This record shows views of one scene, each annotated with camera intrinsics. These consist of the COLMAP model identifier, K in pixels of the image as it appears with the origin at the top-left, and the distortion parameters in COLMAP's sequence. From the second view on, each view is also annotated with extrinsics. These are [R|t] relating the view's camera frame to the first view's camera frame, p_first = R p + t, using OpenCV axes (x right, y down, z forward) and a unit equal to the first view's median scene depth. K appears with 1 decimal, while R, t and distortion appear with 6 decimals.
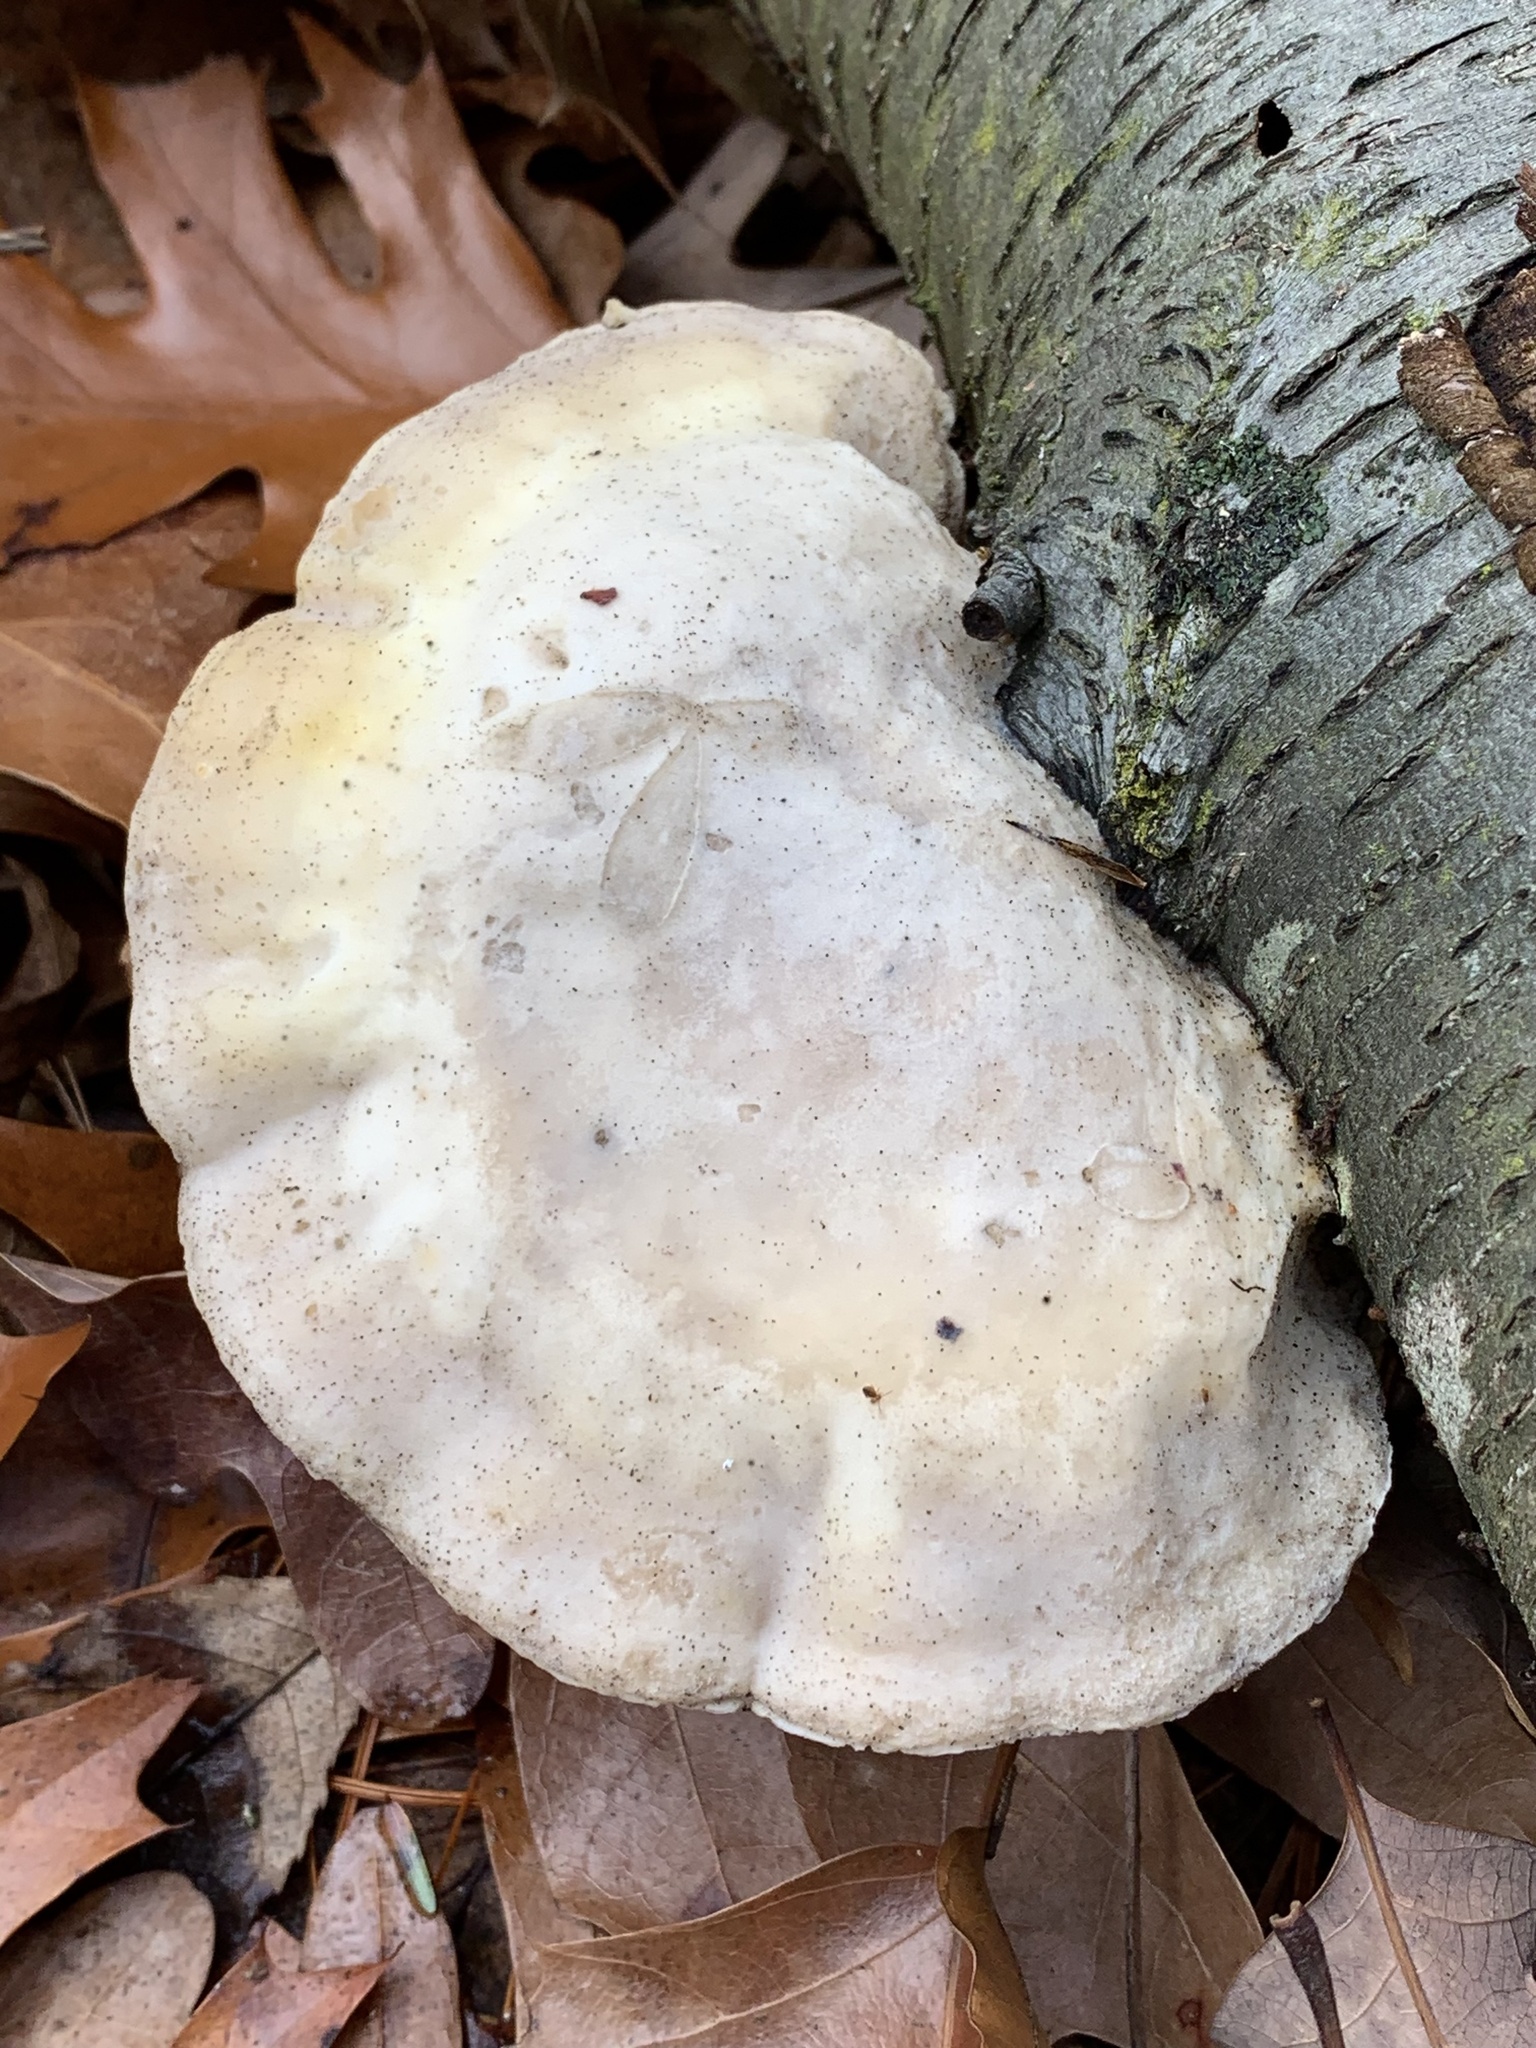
lens RADIAL K [[3180.9, 0, 768.0], [0, 3180.9, 1024.0], [0, 0, 1]] dist [0.249185, -1.084243]
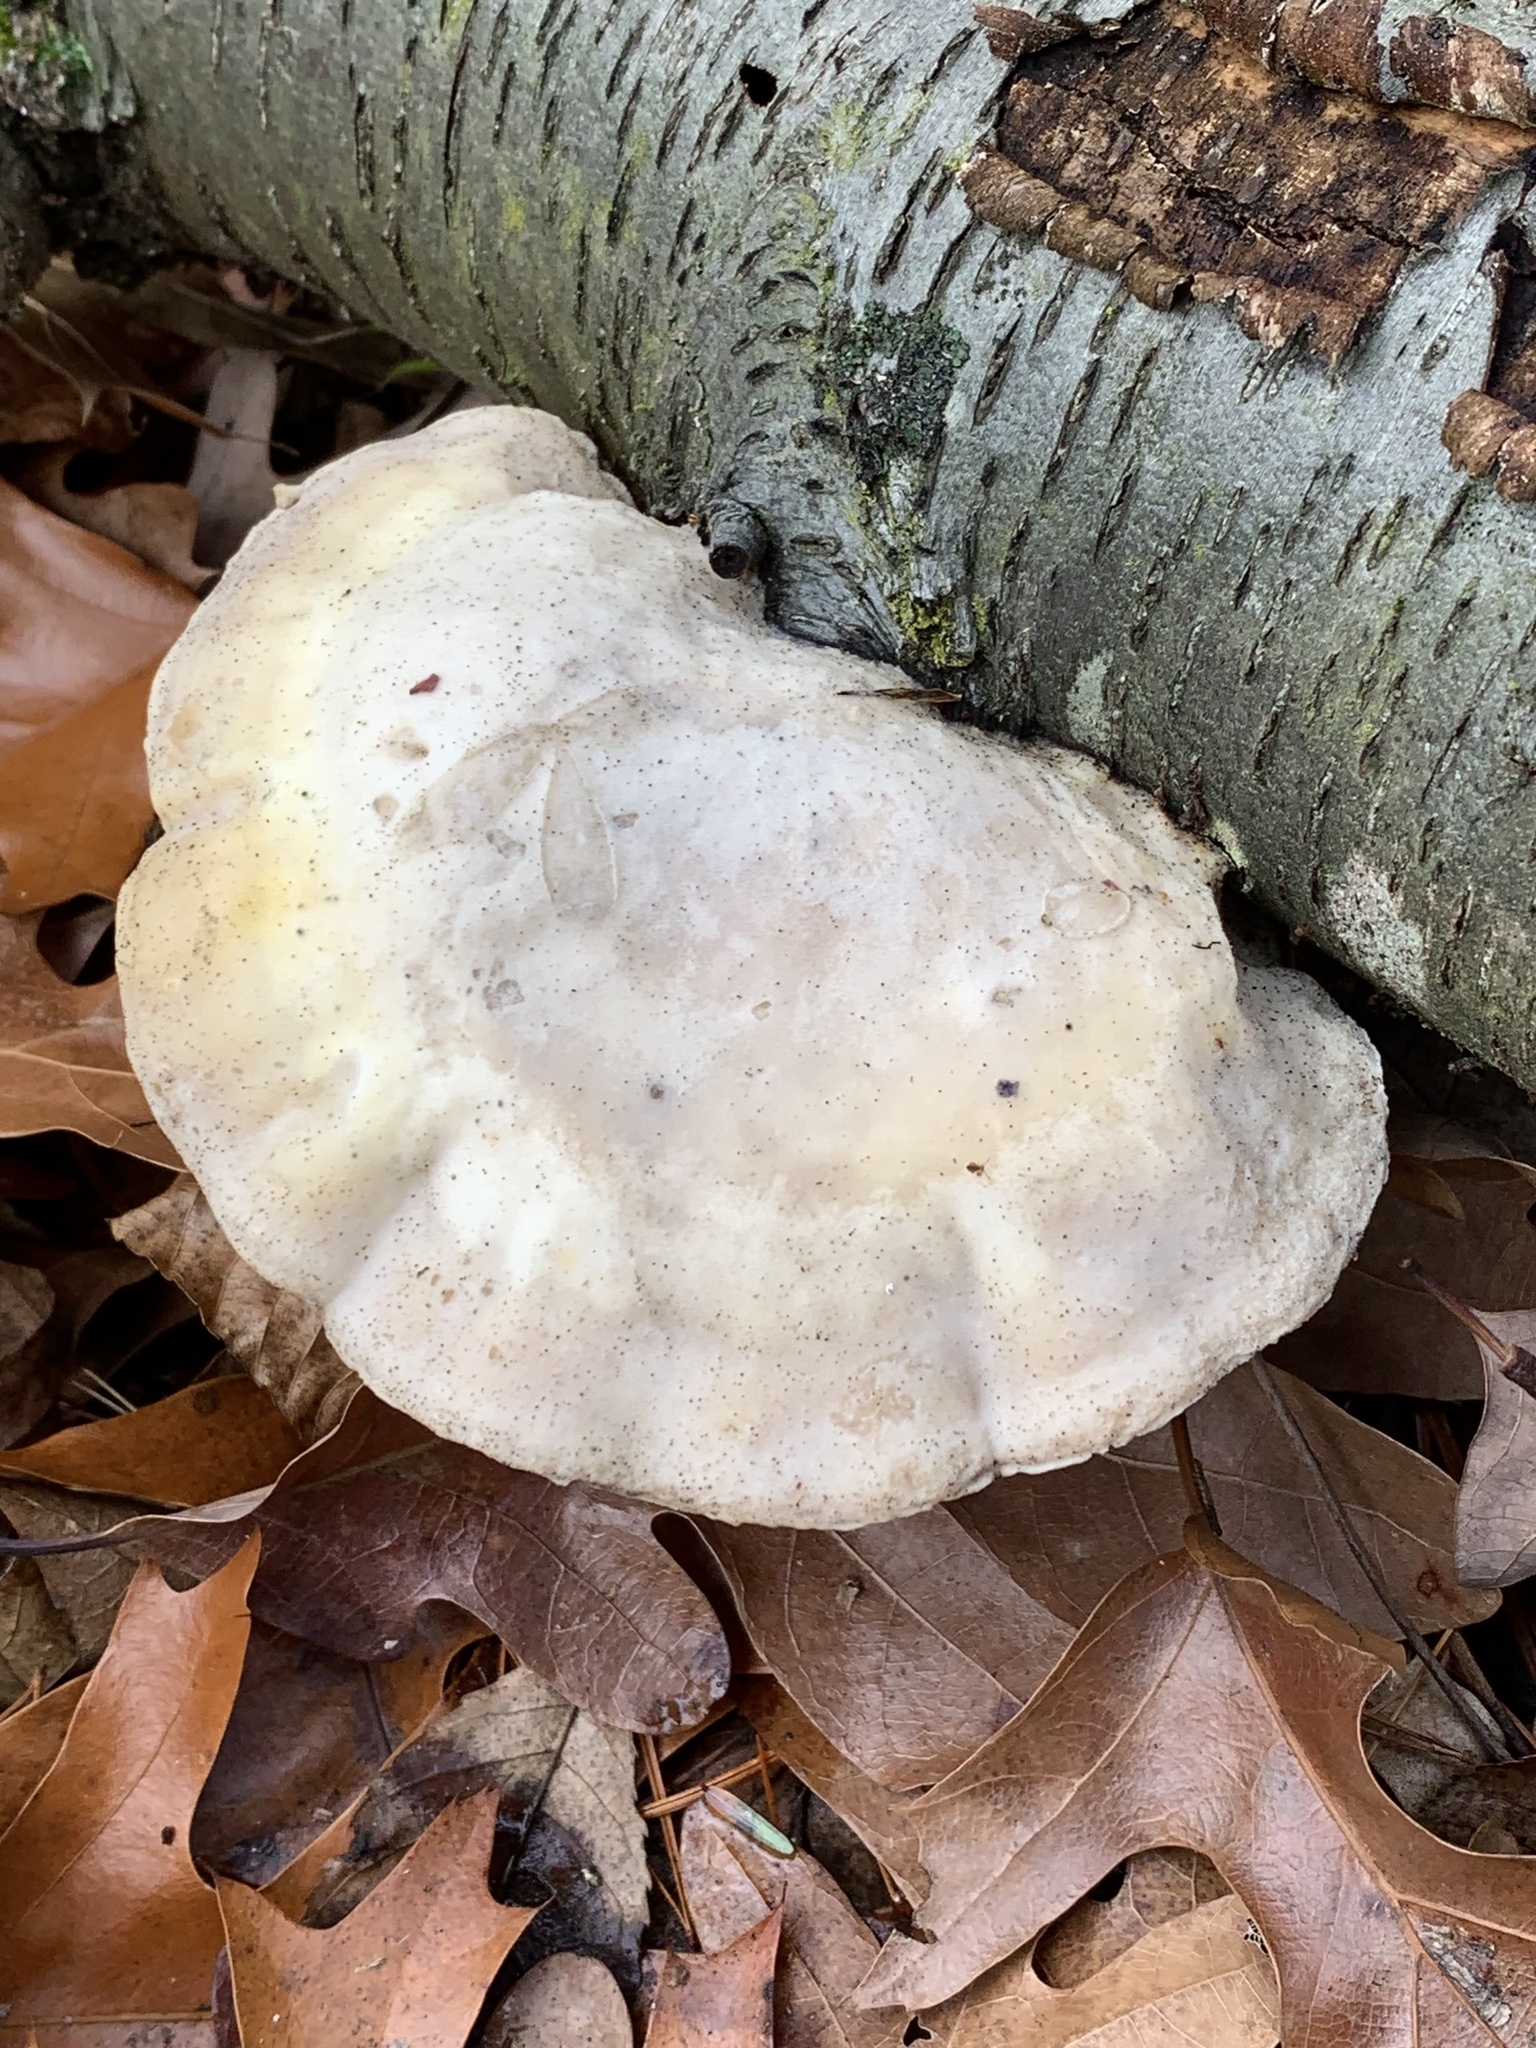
lens RADIAL K [[3180.9, 0, 768.0], [0, 3180.9, 1024.0], [0, 0, 1]] dist [0.249185, -1.084243]
pose [[0.878577, -0.453194, 0.150722, -0.177115], [0.463308, 0.885357, -0.038573, 0.076185], [-0.115962, 0.103721, 0.987823, -0.134288]]
